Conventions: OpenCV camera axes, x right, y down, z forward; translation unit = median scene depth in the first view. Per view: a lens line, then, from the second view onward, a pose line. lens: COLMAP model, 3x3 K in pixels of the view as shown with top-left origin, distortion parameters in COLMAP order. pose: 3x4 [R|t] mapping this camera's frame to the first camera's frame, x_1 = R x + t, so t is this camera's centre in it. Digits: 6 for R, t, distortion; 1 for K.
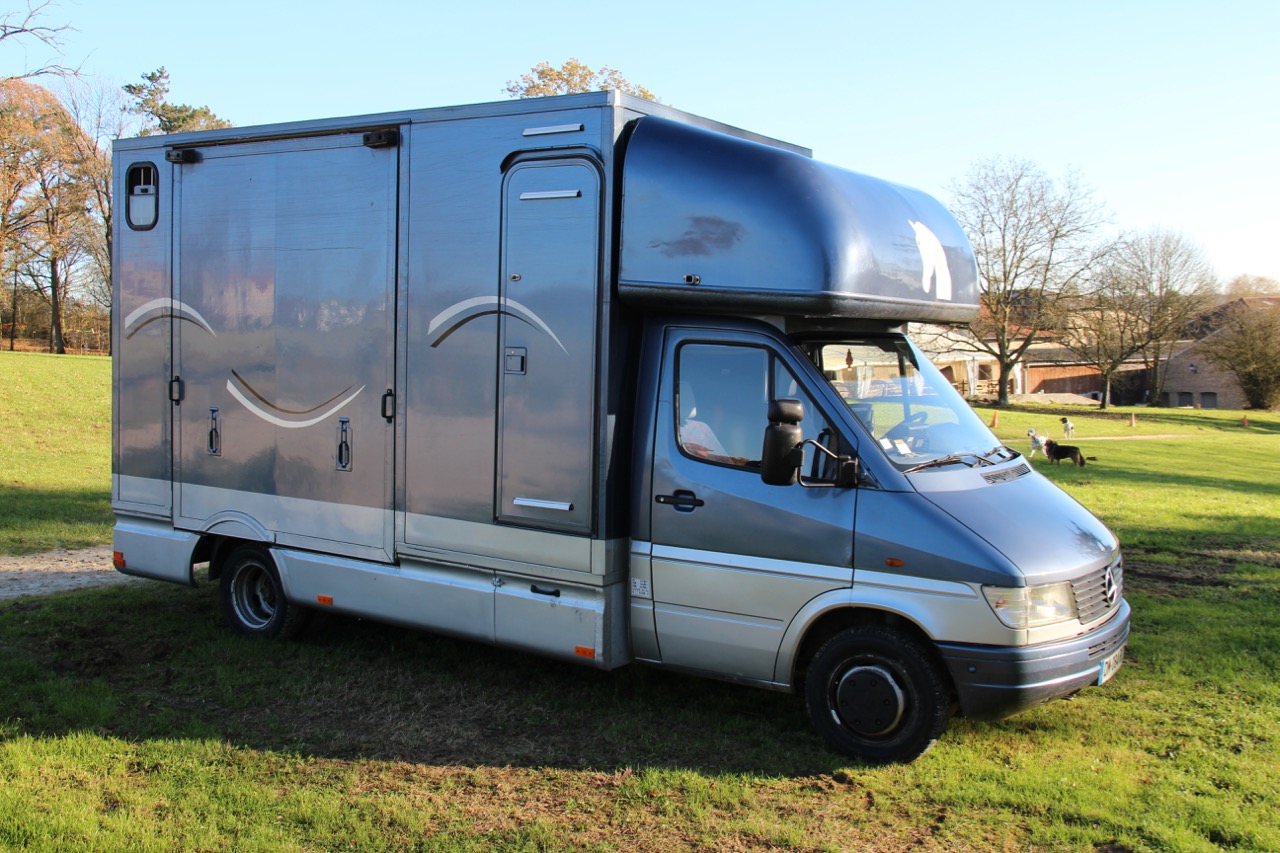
lens RADIAL K [[1258.9, 0, 640.0], [0, 1258.9, 426.5], [0, 0, 1]] dist [-0.011010, -0.002774]
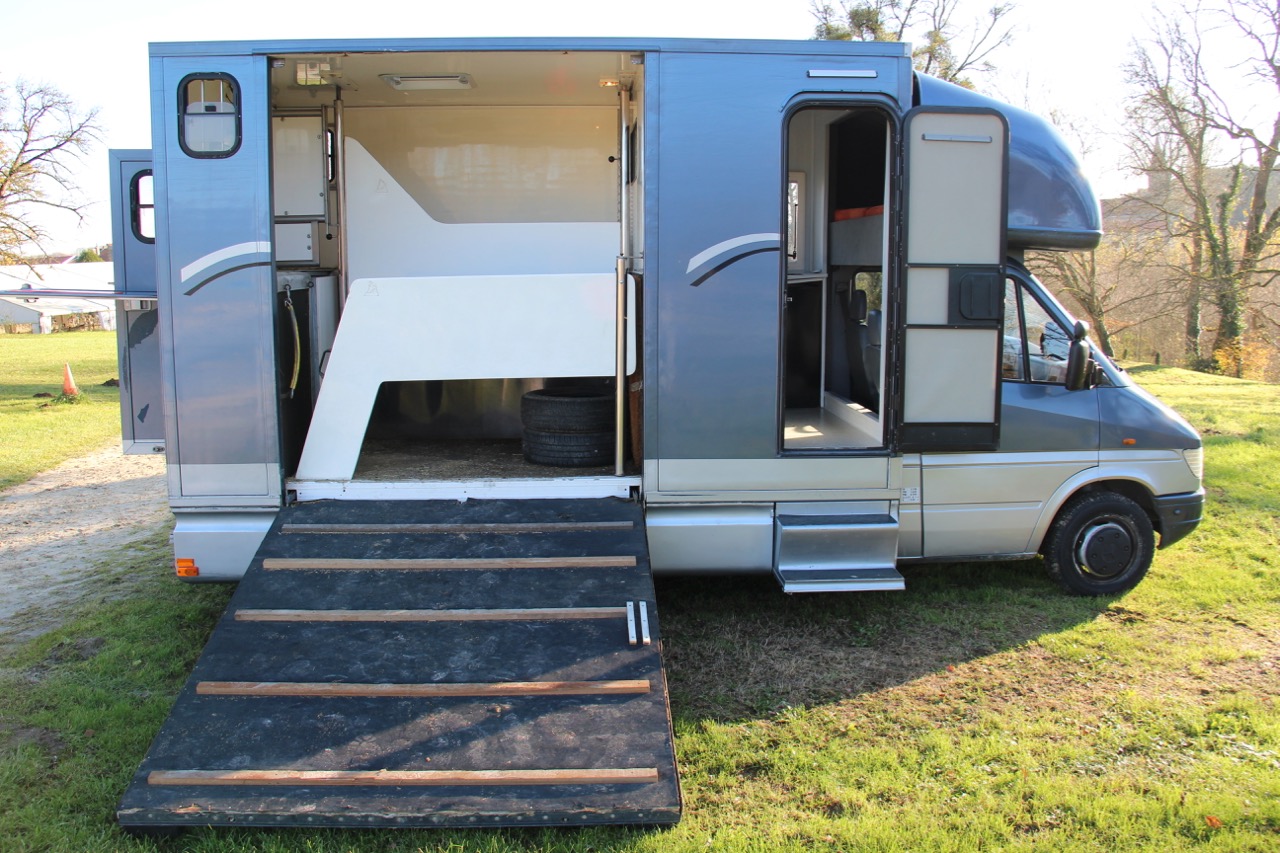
lens RADIAL K [[1059.6, 0, 640.0], [0, 1059.6, 426.5], [0, 0, 1]] dist [-0.126221, 0.000034]
pose [[0.809080, -0.109567, 0.577395, -0.791100], [0.066663, 0.993236, 0.095065, -0.041170], [-0.583906, -0.038425, 0.810911, 0.416736]]
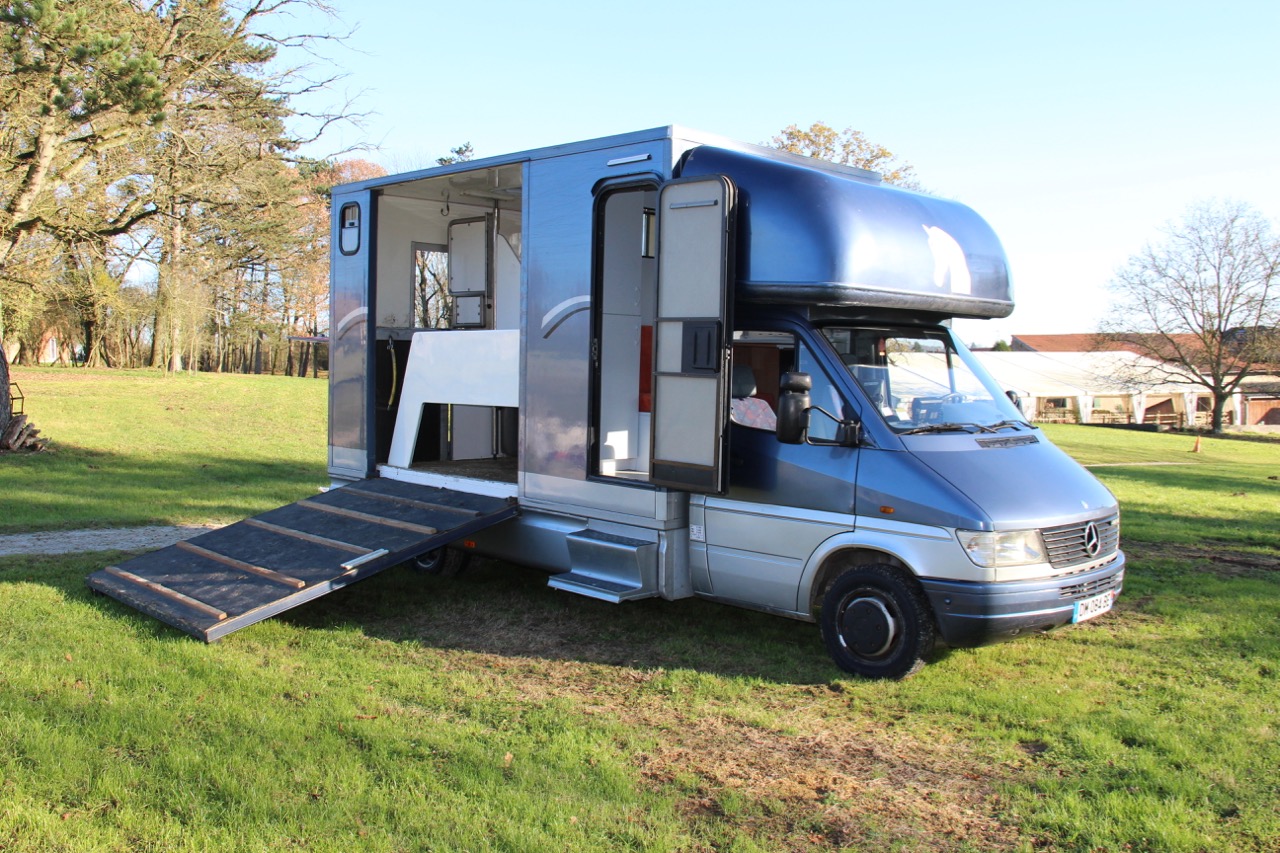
lens RADIAL K [[1127.4, 0, 640.0], [0, 1127.4, 426.5], [0, 0, 1]] dist [-0.064497, 0.016732]
pose [[0.978724, 0.011726, -0.204847, 0.183342], [-0.016032, 0.999684, -0.019375, 0.051726], [0.204555, 0.022247, 0.978602, -0.083351]]
